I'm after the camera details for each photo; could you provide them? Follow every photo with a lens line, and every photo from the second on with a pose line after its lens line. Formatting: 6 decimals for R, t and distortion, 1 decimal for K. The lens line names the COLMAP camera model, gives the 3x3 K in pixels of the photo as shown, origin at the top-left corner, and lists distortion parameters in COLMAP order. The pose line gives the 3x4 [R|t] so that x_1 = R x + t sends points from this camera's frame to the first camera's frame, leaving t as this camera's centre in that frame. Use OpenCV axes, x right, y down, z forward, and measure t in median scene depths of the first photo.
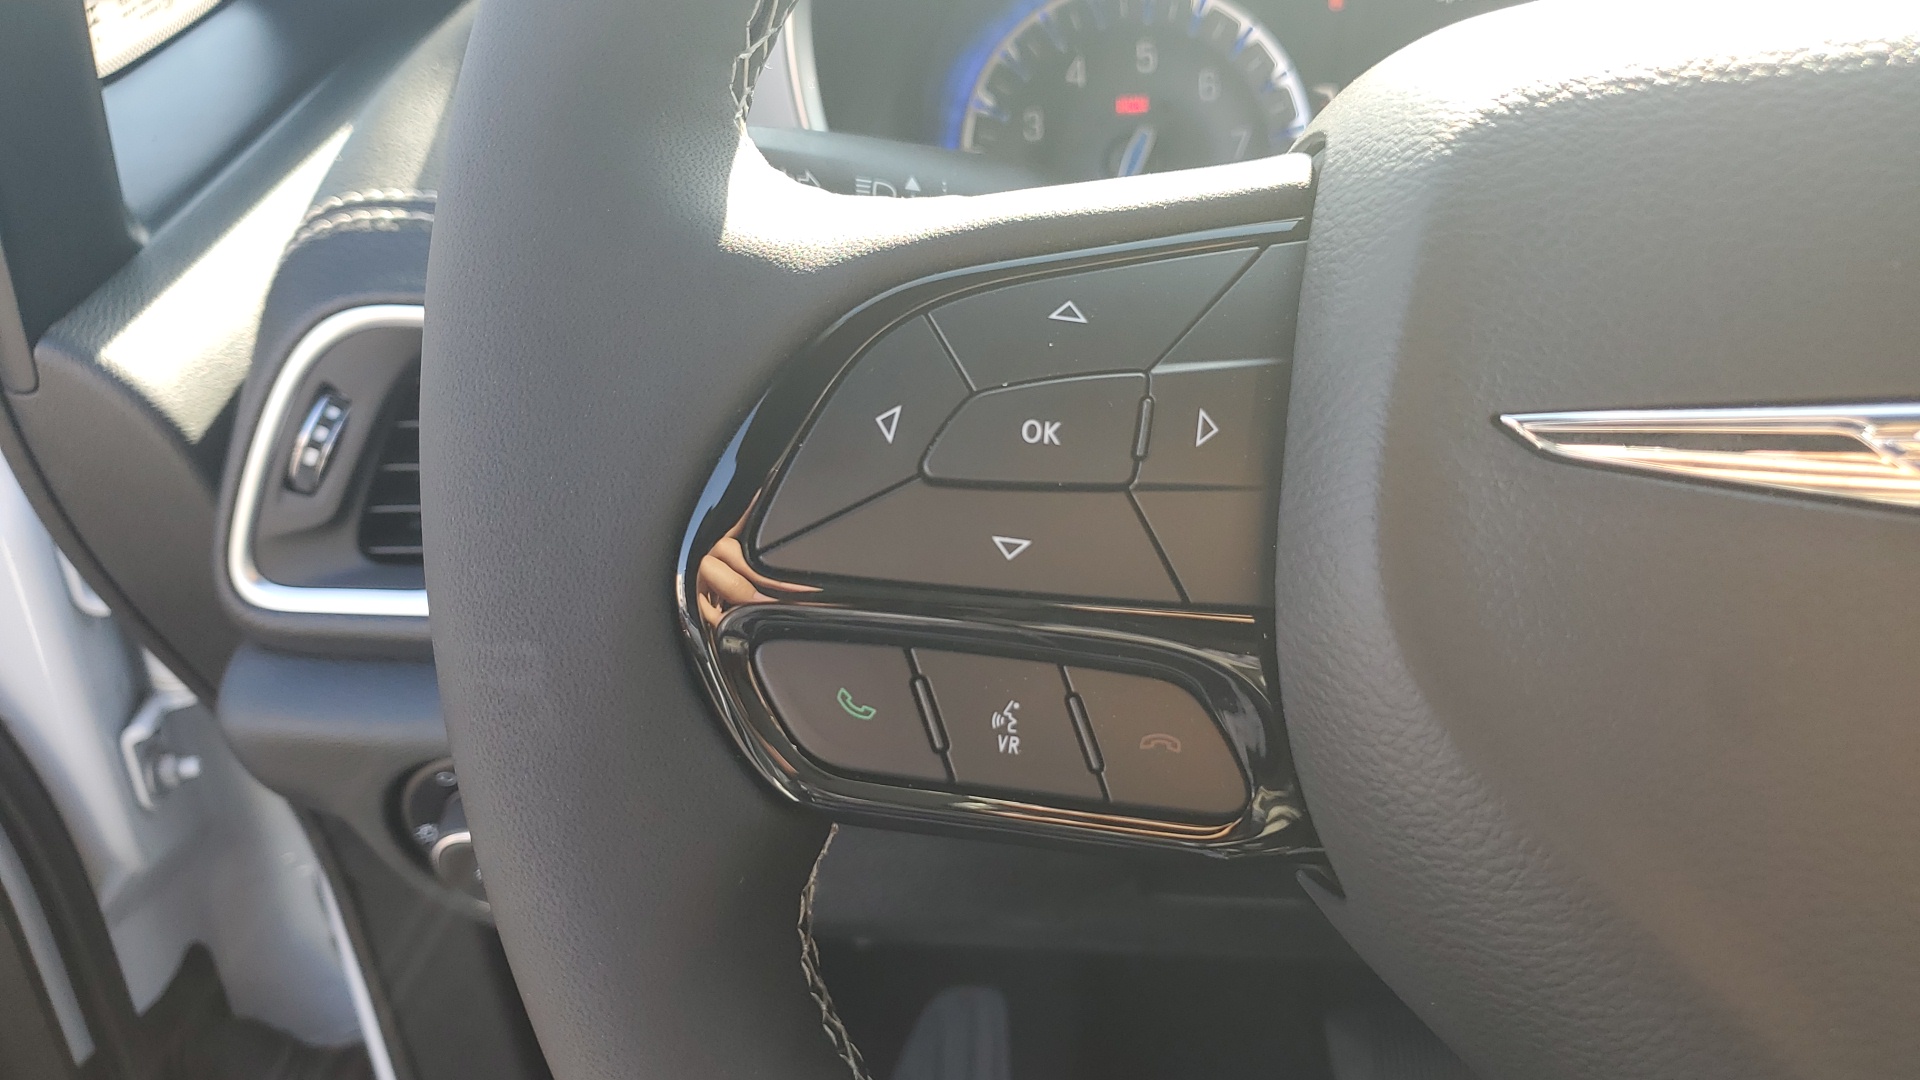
lens RADIAL K [[1557.1, 0, 1000.6], [0, 1557.1, 558.5], [0, 0, 1]] dist [0.061534, -0.084704]
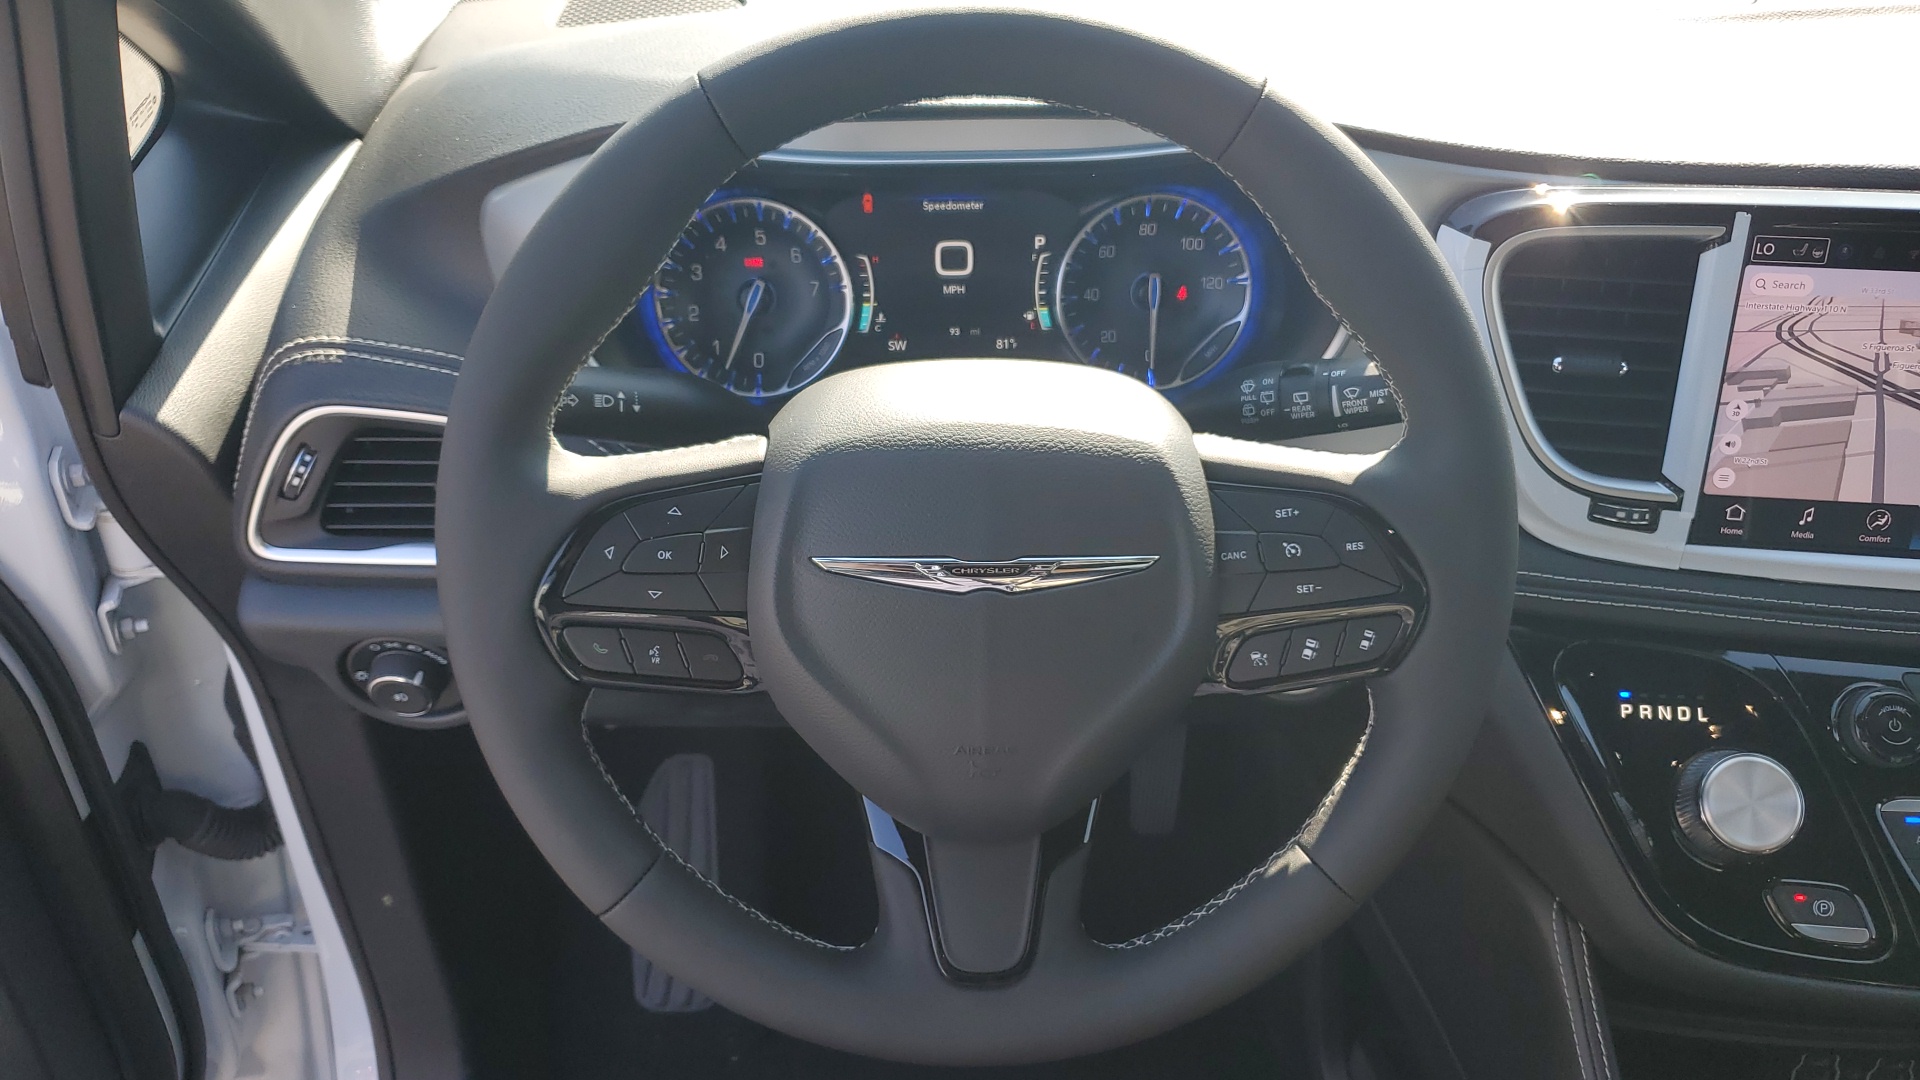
lens RADIAL K [[1557.1, 0, 989.3], [0, 1557.1, 571.7], [0, 0, 1]] dist [0.061534, -0.084704]
pose [[0.988861, -0.010694, 0.148460, 0.092976], [-0.010703, 0.989725, 0.142585, -0.227780], [-0.148459, -0.142586, 0.978585, -0.934202]]
